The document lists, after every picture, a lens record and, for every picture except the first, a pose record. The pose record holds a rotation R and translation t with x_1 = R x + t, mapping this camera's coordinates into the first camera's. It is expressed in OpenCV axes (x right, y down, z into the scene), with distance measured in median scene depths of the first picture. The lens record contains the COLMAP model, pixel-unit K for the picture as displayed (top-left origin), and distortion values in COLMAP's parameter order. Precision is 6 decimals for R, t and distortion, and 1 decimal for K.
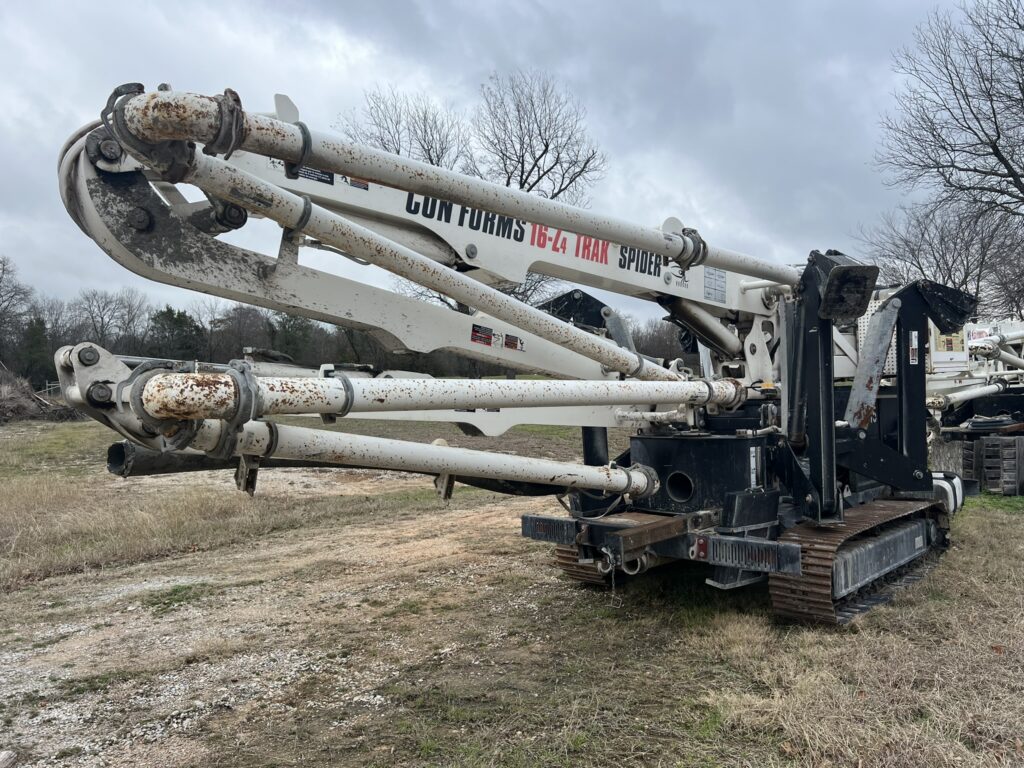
lens RADIAL K [[771.5, 0, 512.0], [0, 771.5, 384.0], [0, 0, 1]] dist [0.044829, -0.040635]
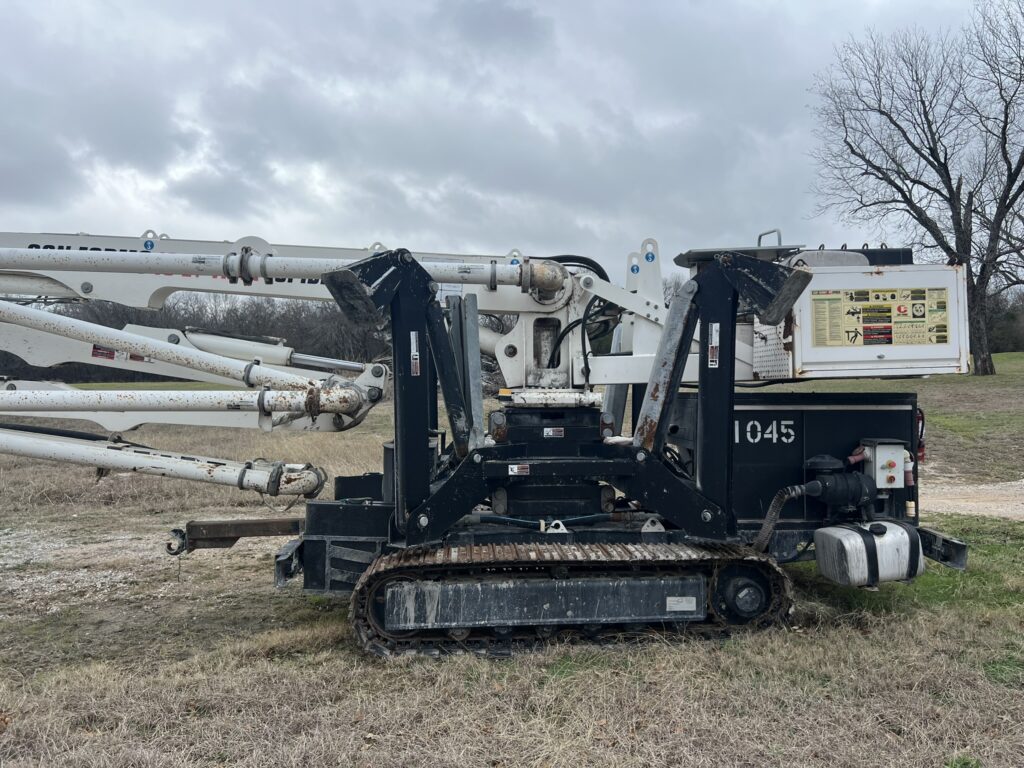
lens RADIAL K [[771.5, 0, 512.0], [0, 771.5, 384.0], [0, 0, 1]] dist [0.044829, -0.040635]
pose [[0.766353, 0.008887, -0.642359, 1.083673], [-0.002517, 0.999938, 0.010831, -0.021401], [0.642415, -0.006684, 0.766328, 0.381630]]
